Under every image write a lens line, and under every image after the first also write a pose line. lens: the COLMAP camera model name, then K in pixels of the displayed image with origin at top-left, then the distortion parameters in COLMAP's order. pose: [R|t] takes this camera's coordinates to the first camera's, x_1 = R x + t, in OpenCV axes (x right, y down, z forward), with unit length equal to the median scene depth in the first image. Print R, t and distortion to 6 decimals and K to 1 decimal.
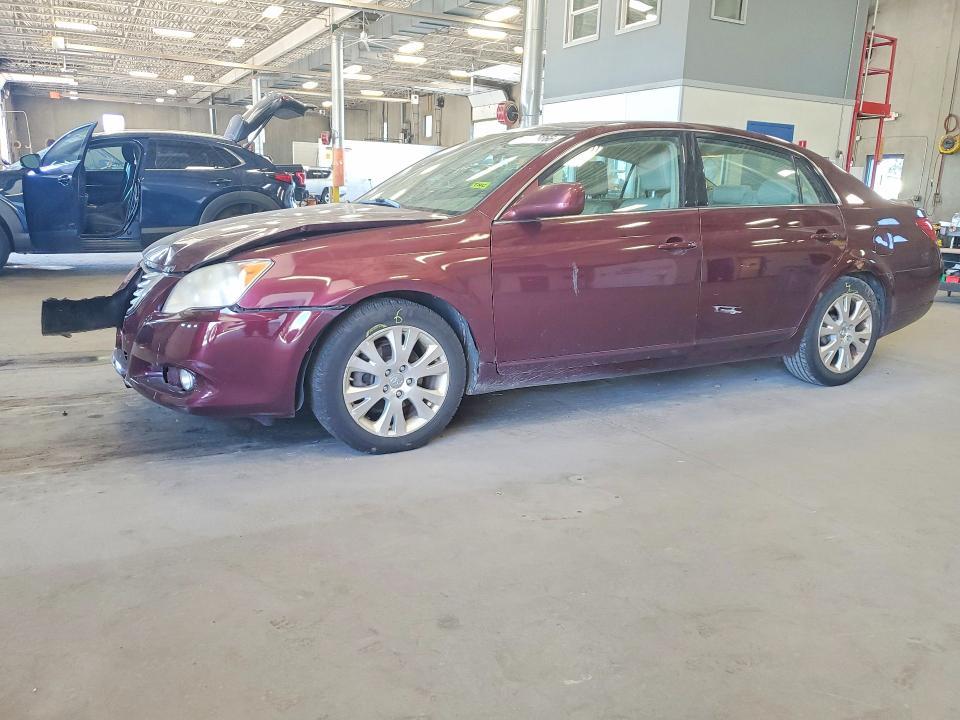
lens RADIAL K [[739.4, 0, 480.0], [0, 739.4, 360.0], [0, 0, 1]] dist [0.017934, 0.008244]
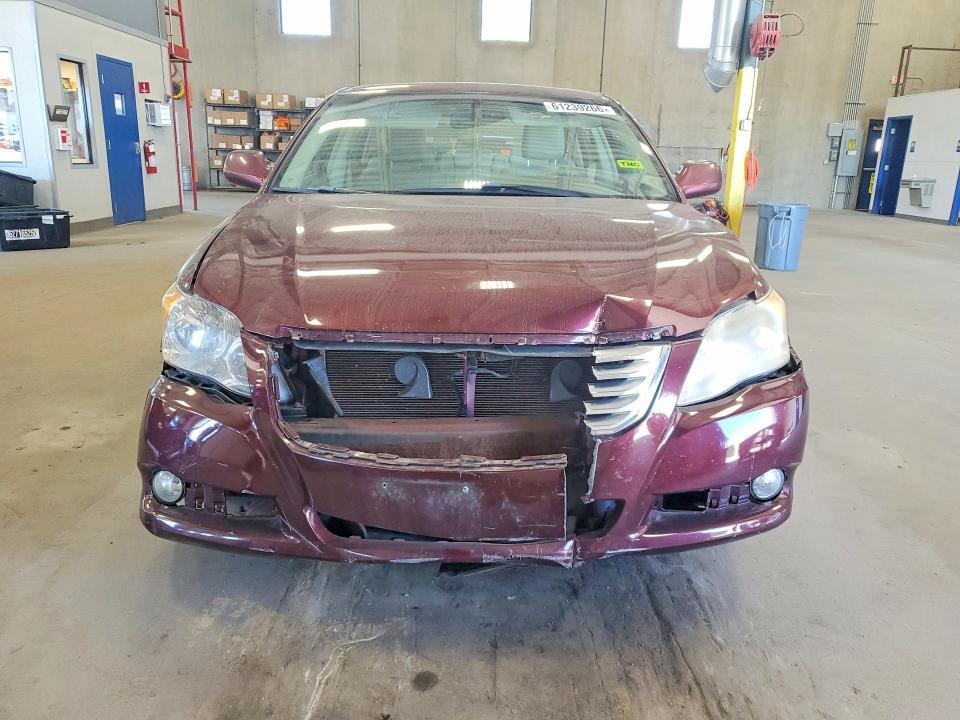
lens RADIAL K [[739.4, 0, 480.0], [0, 739.4, 360.0], [0, 0, 1]] dist [0.017934, 0.008244]
pose [[0.446049, -0.250256, 0.859309, -0.883368], [0.176416, 0.965860, 0.189713, -0.214854], [-0.877449, 0.066974, 0.474970, 0.745711]]
